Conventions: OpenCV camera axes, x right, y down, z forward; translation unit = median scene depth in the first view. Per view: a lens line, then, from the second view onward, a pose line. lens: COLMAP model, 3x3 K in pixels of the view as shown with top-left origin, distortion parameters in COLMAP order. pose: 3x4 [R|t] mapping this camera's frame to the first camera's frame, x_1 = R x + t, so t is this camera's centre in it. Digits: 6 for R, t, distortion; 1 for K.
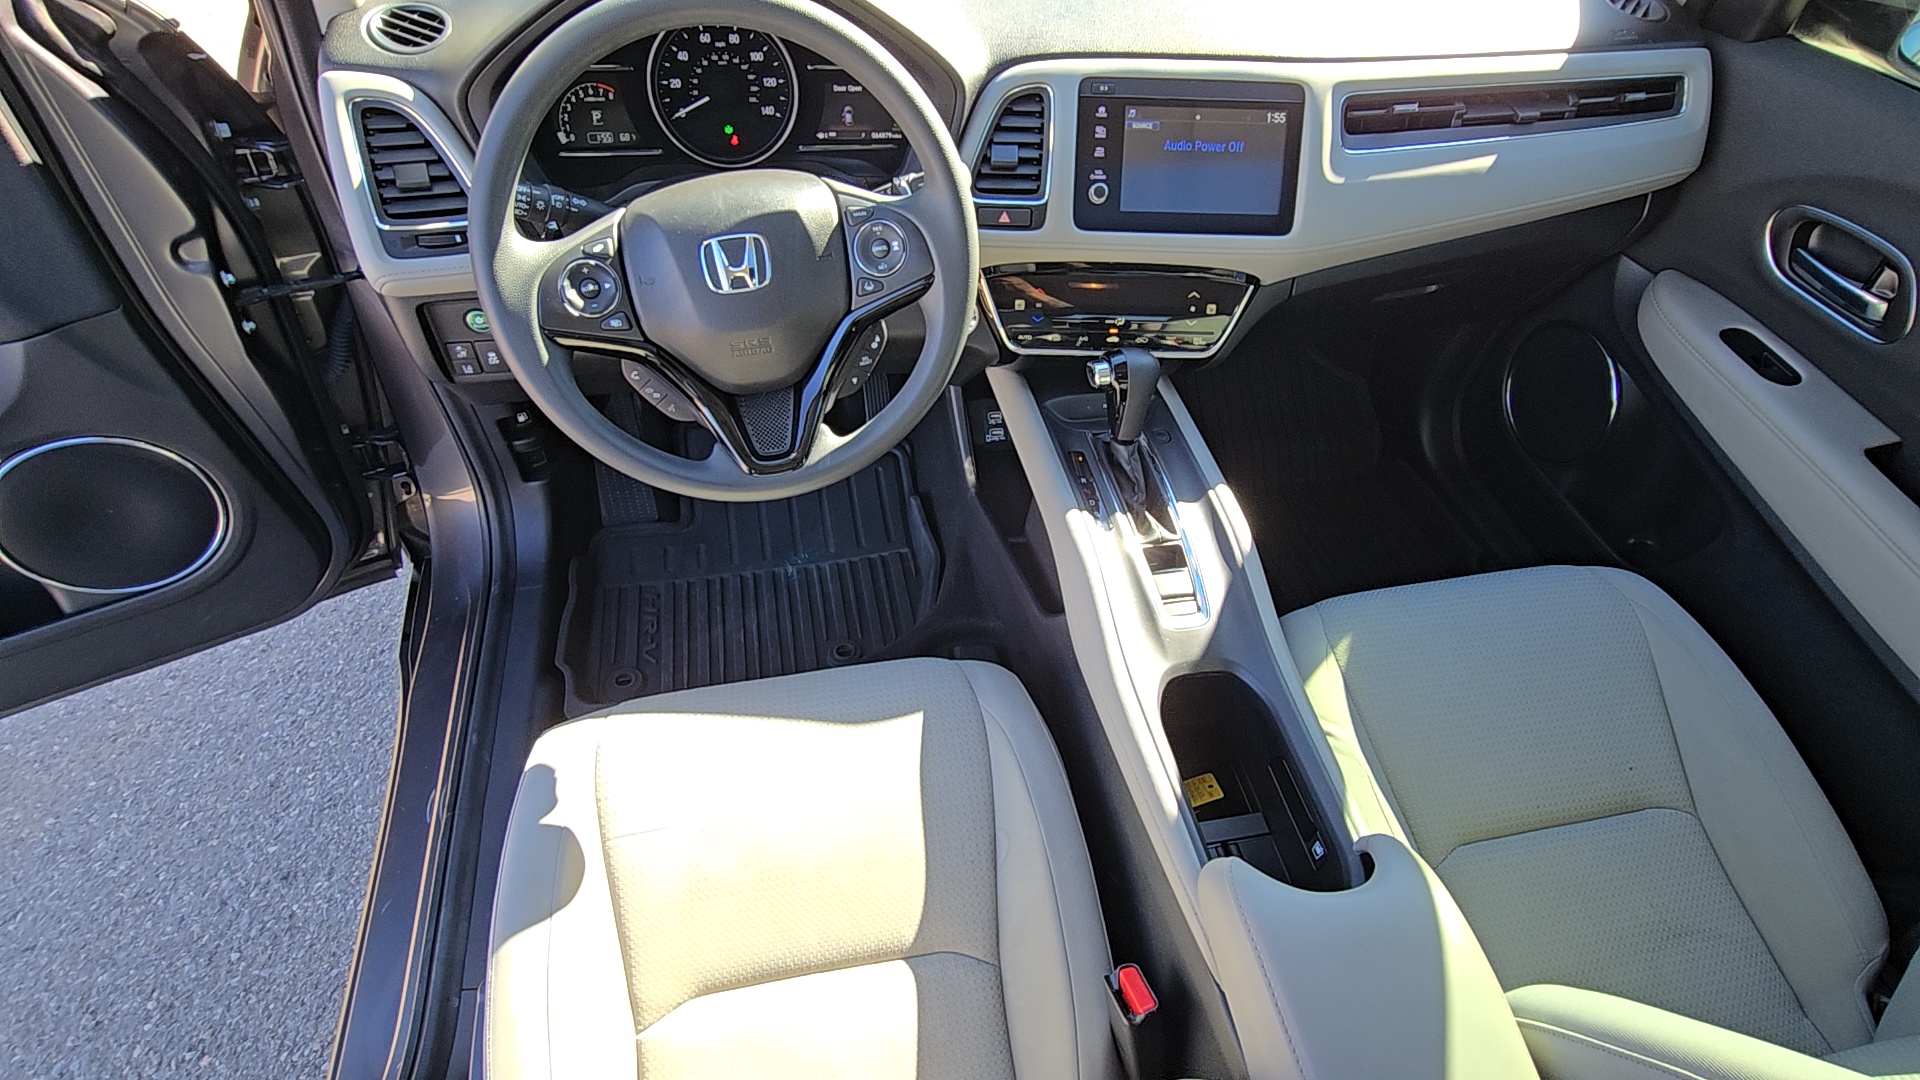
lens RADIAL K [[916.8, 0, 961.7], [0, 916.8, 527.2], [0, 0, 1]] dist [0.001662, 0.000353]
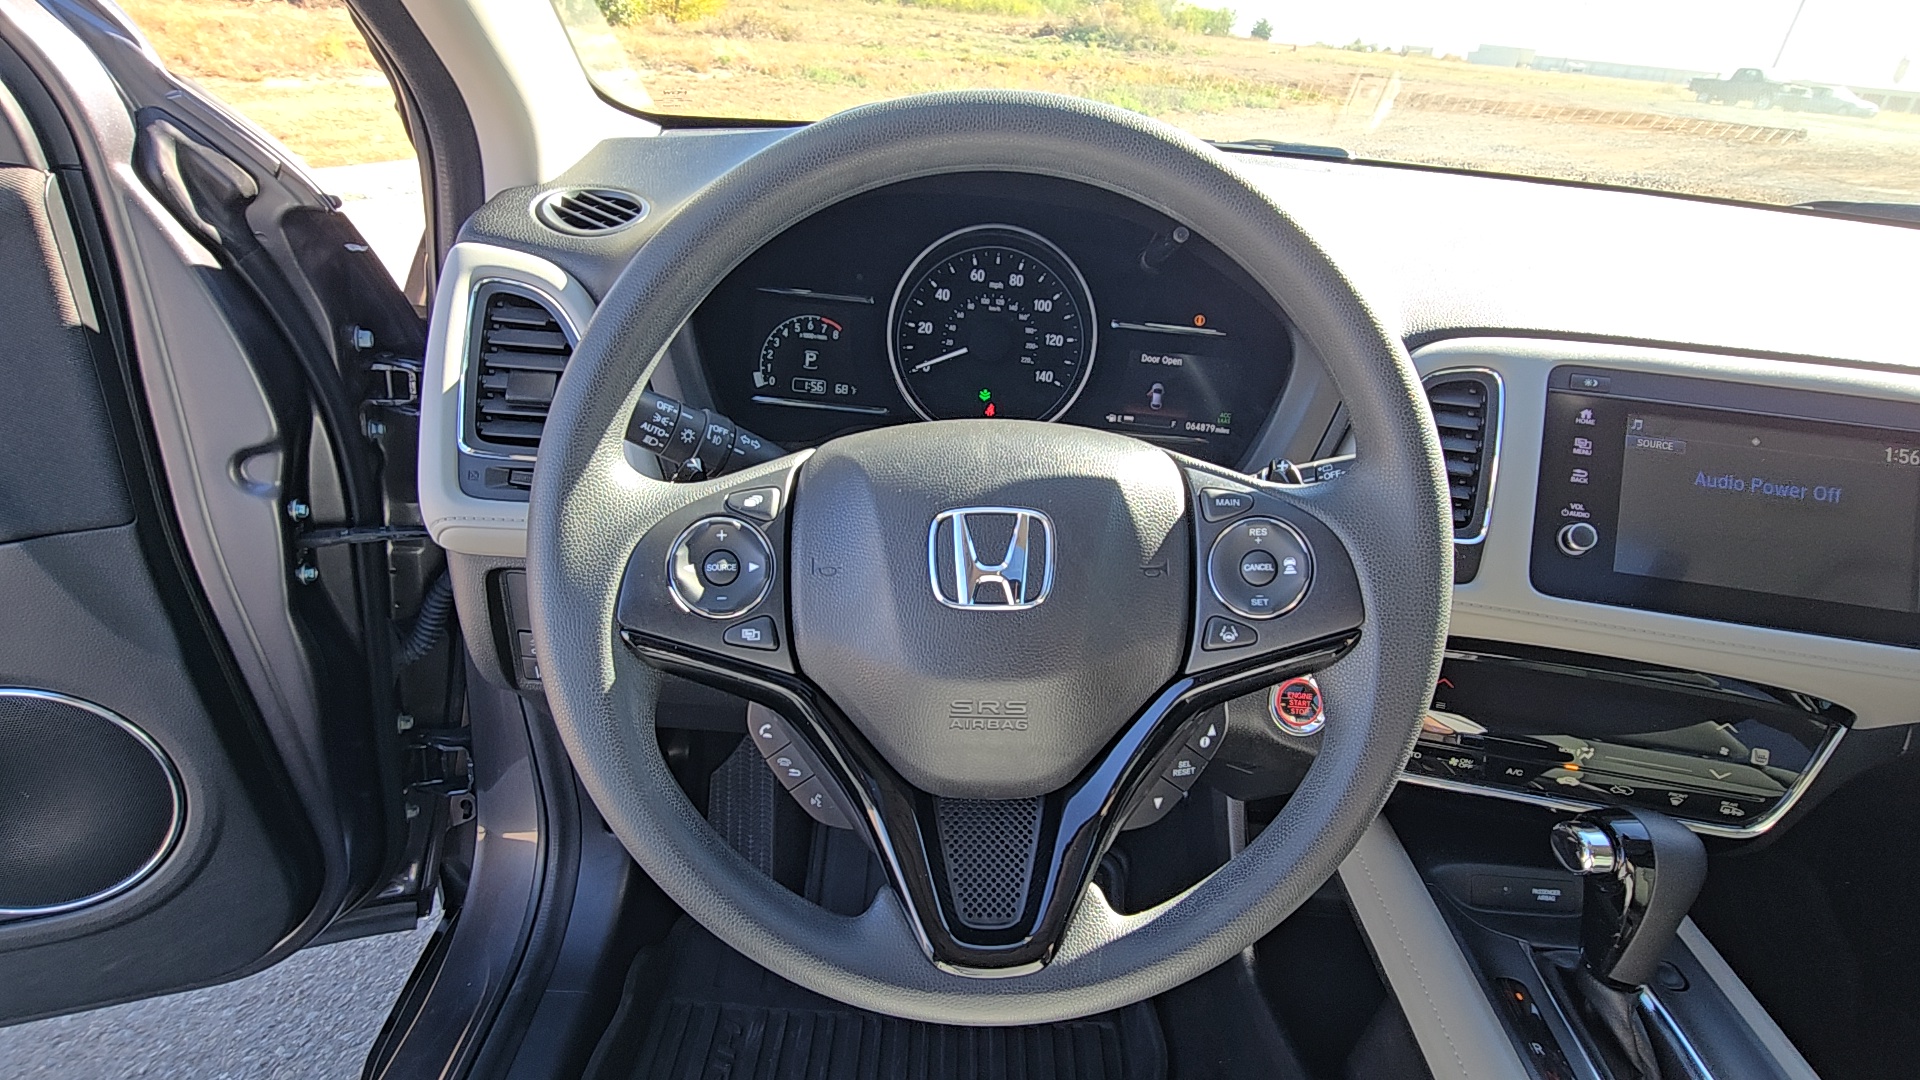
lens RADIAL K [[943.9, 0, 968.9], [0, 943.9, 584.4], [0, 0, 1]] dist [-0.000620, 0.000230]
pose [[0.975740, 0.126484, -0.178699, -0.129160], [-0.175807, 0.939108, -0.295243, -0.089614], [0.130474, 0.319497, 0.938562, 0.399448]]
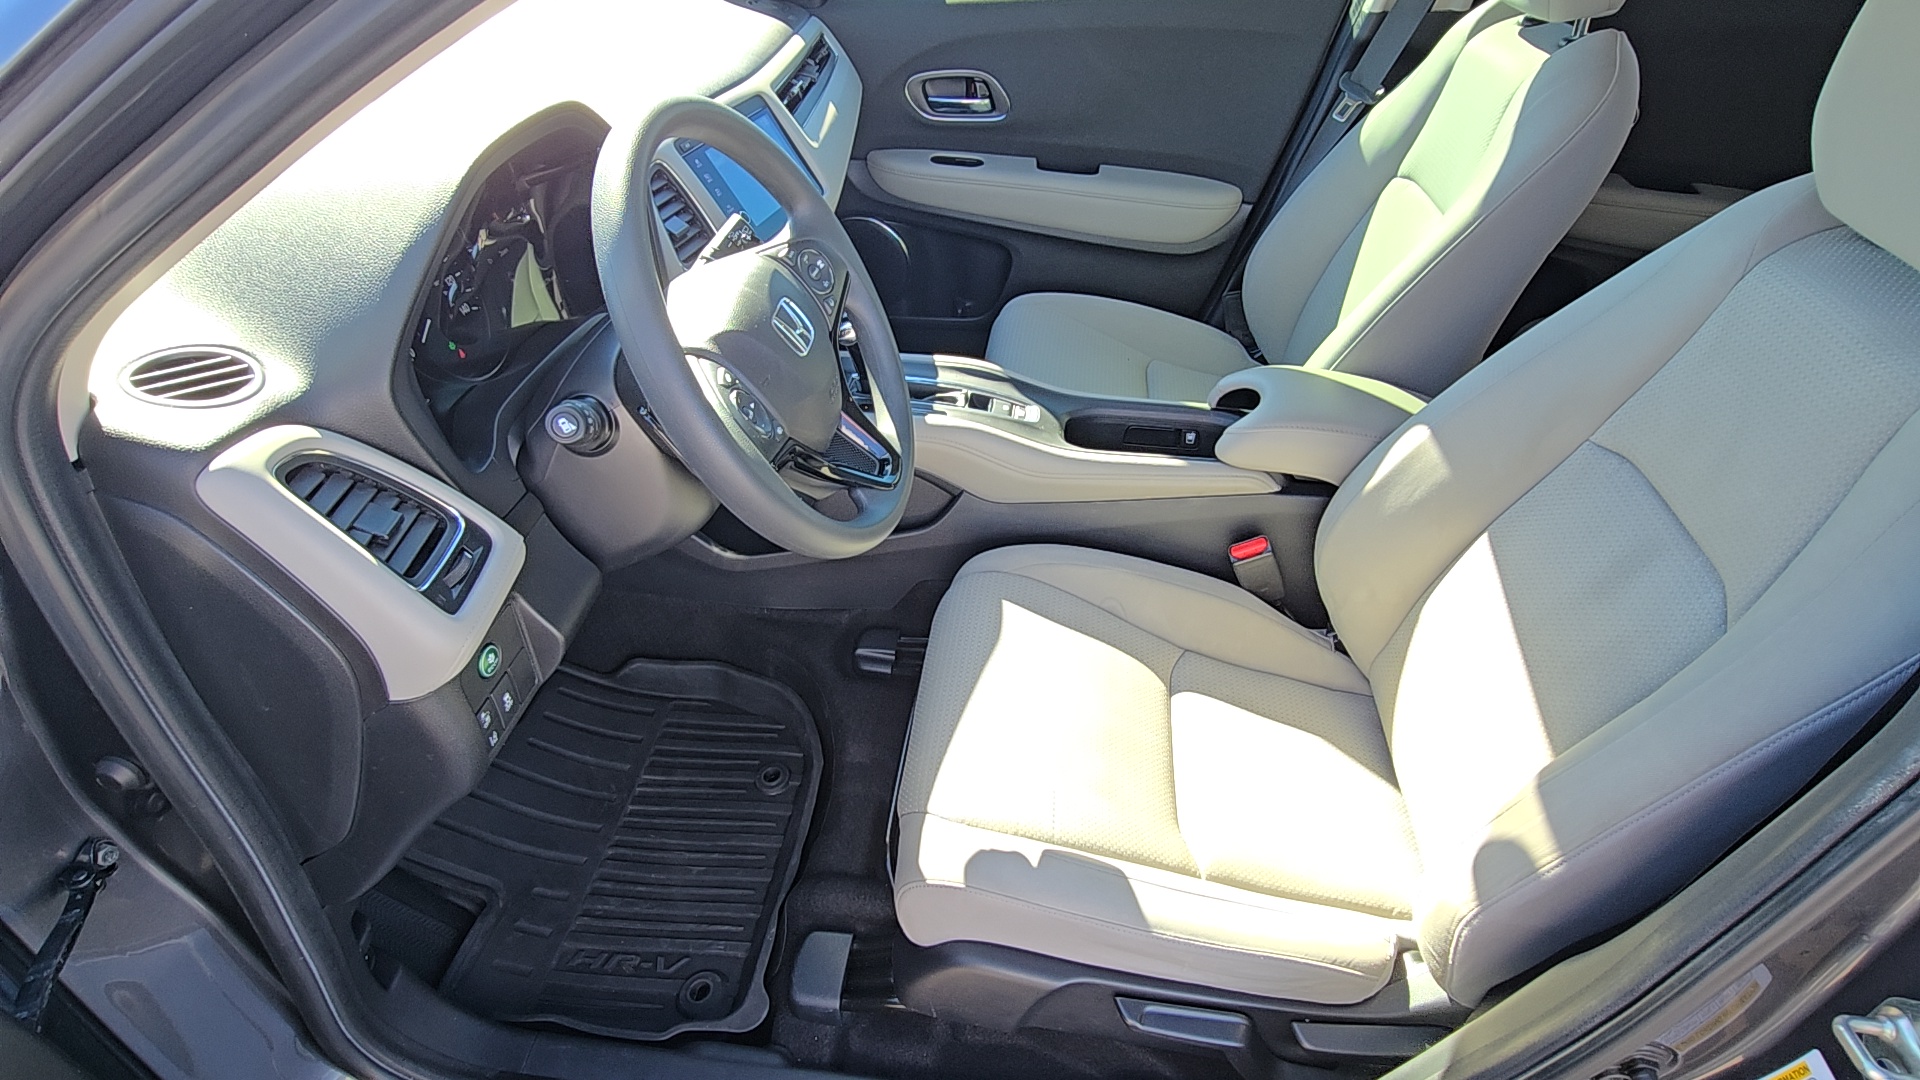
lens RADIAL K [[968.5, 0, 952.2], [0, 968.5, 525.0], [0, 0, 1]] dist [-0.001245, -0.000672]
pose [[0.328470, -0.615184, 0.716698, -0.930225], [0.704758, 0.664818, 0.247656, -0.229400], [-0.628828, 0.423751, 0.651929, 0.193445]]
